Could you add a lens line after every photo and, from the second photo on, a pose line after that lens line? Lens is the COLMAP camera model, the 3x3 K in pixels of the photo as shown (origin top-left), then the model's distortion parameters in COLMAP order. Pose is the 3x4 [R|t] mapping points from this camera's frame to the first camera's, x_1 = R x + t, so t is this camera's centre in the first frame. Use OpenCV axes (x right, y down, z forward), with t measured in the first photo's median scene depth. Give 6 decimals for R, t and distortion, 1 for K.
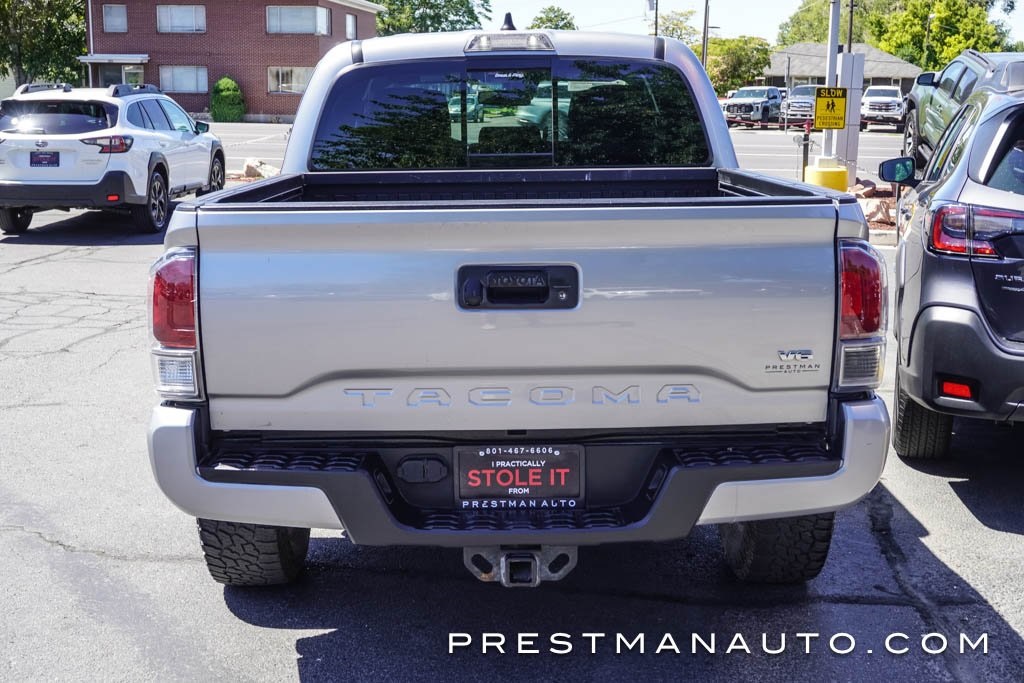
lens RADIAL K [[1313.8, 0, 516.5], [0, 1313.8, 342.1], [0, 0, 1]] dist [-0.021657, 0.000000]
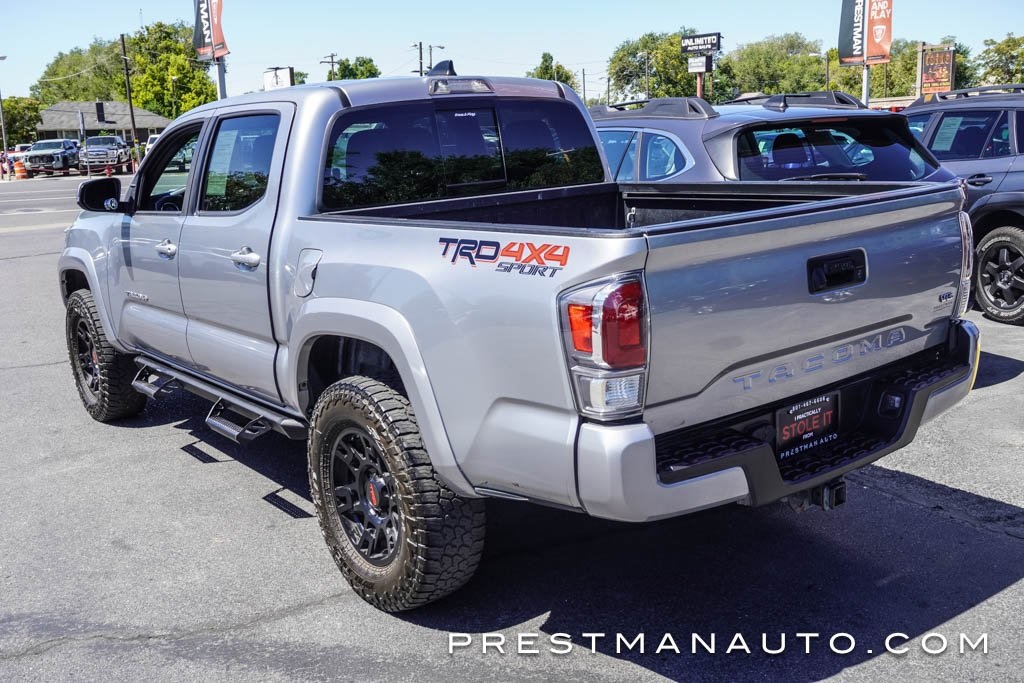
lens RADIAL K [[1022.8, 0, 510.2], [0, 1022.8, 342.5], [0, 0, 1]] dist [0.029272, 0.000000]
pose [[0.794428, -0.161889, 0.585386, -0.778317], [0.157980, 0.985725, 0.058209, -0.075200], [-0.586453, 0.046236, 0.808663, 0.374161]]
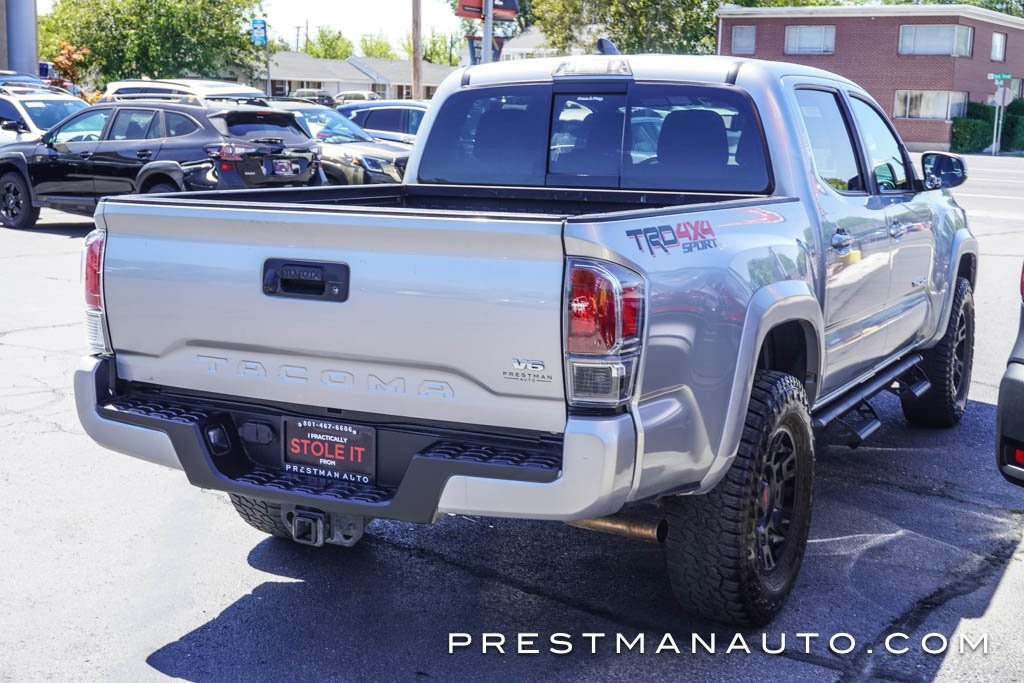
lens RADIAL K [[1394.2, 0, 508.6], [0, 1394.2, 341.8], [0, 0, 1]] dist [0.027851, 0.000000]
pose [[0.875951, 0.093438, -0.473265, 0.697924], [-0.106929, 0.994265, -0.001610, -0.004565], [0.470400, 0.052016, 0.880919, 0.008274]]
